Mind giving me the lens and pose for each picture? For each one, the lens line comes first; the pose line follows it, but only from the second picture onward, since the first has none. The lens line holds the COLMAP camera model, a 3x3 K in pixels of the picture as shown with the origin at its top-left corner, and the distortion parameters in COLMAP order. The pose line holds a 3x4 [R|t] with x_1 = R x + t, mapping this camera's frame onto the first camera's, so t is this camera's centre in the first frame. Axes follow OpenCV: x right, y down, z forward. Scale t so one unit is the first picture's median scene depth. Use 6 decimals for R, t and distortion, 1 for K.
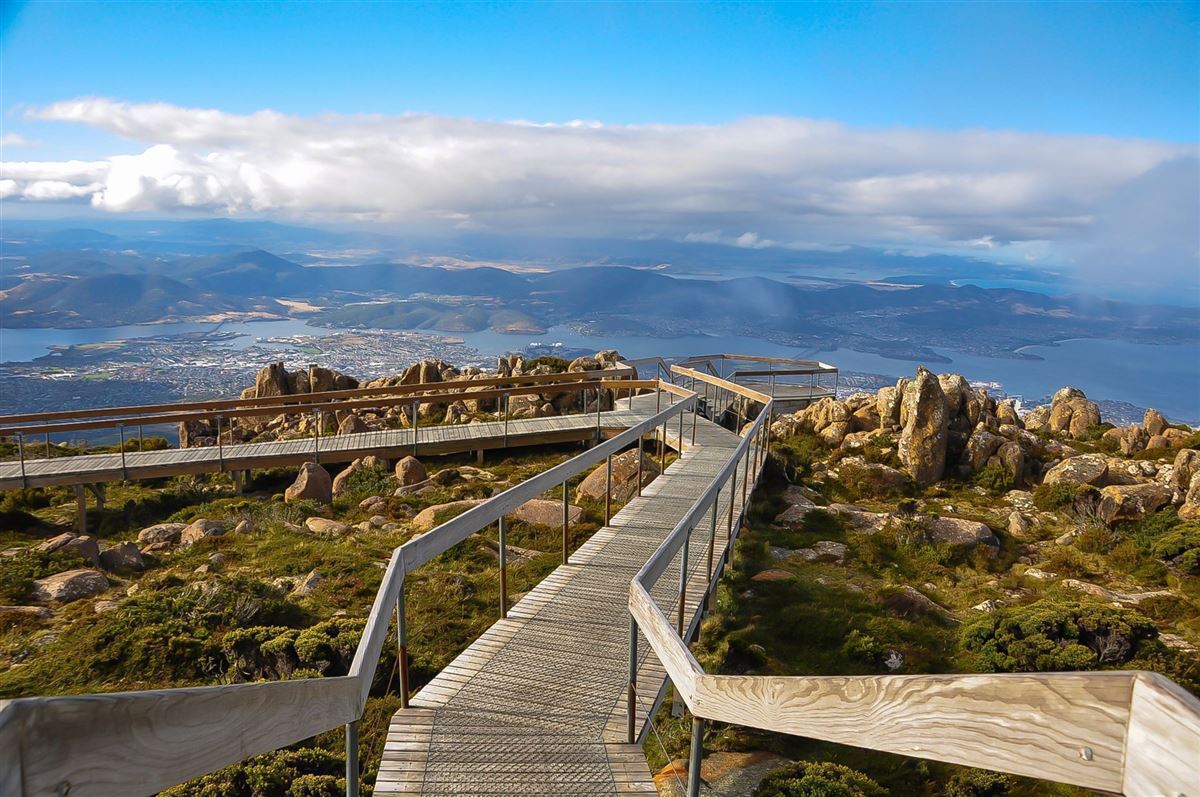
lens RADIAL K [[919.8, 0, 600.0], [0, 919.8, 398.5], [0, 0, 1]] dist [-0.082110, 0.000743]
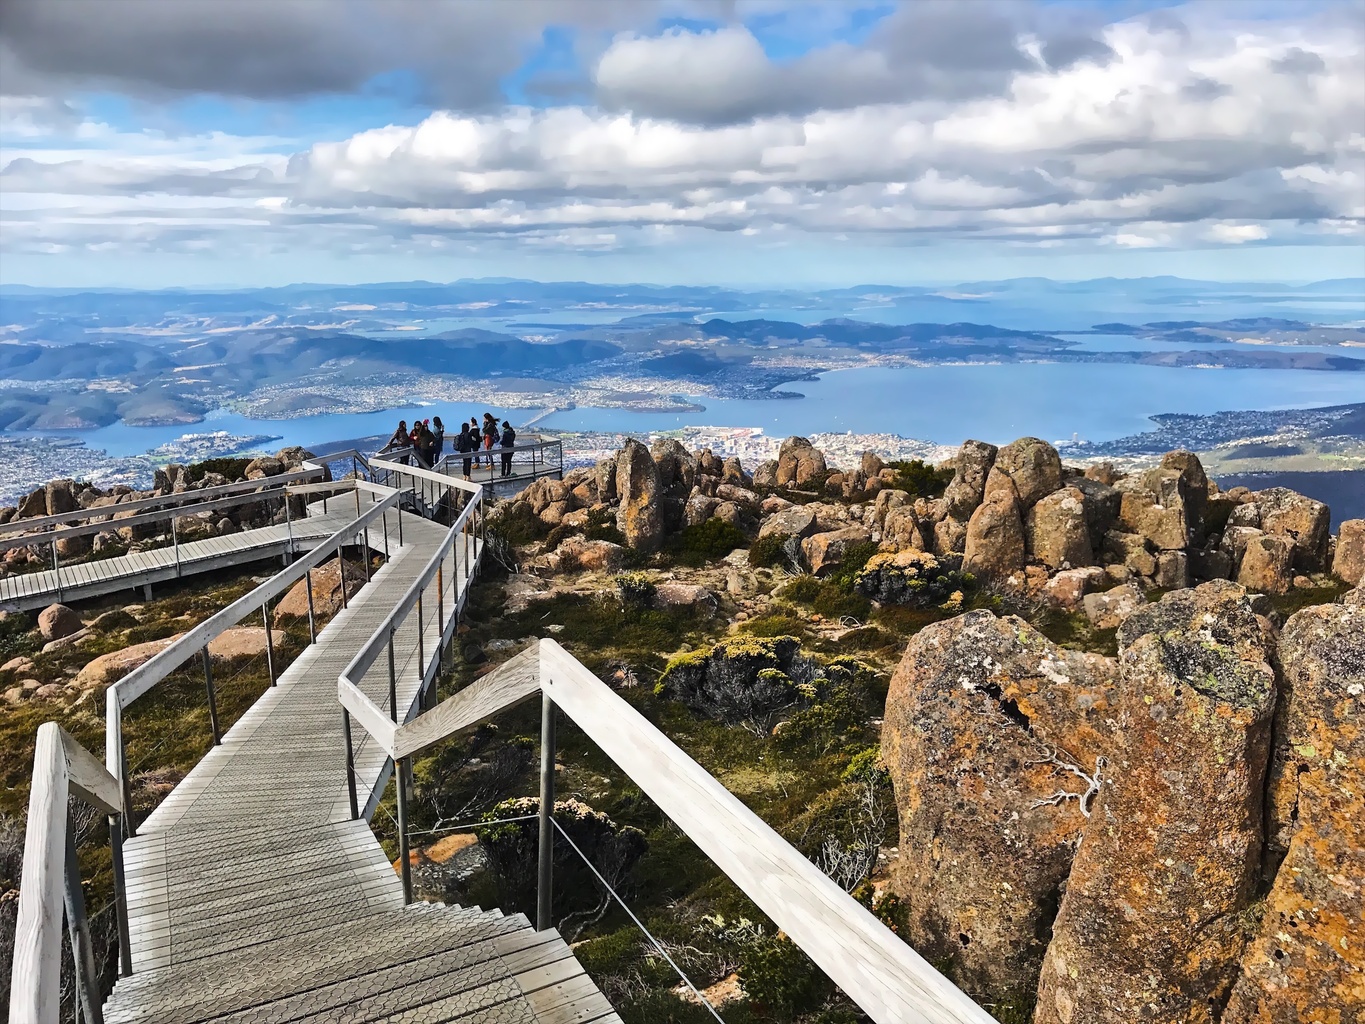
lens RADIAL K [[1114.5, 0, 682.5], [0, 1114.5, 512.0], [0, 0, 1]] dist [0.013530, 0.000753]
pose [[0.936480, -0.120818, 0.329253, 0.000418], [0.109544, 0.992586, 0.052654, -0.011157], [-0.333173, -0.013242, 0.942773, -0.147859]]
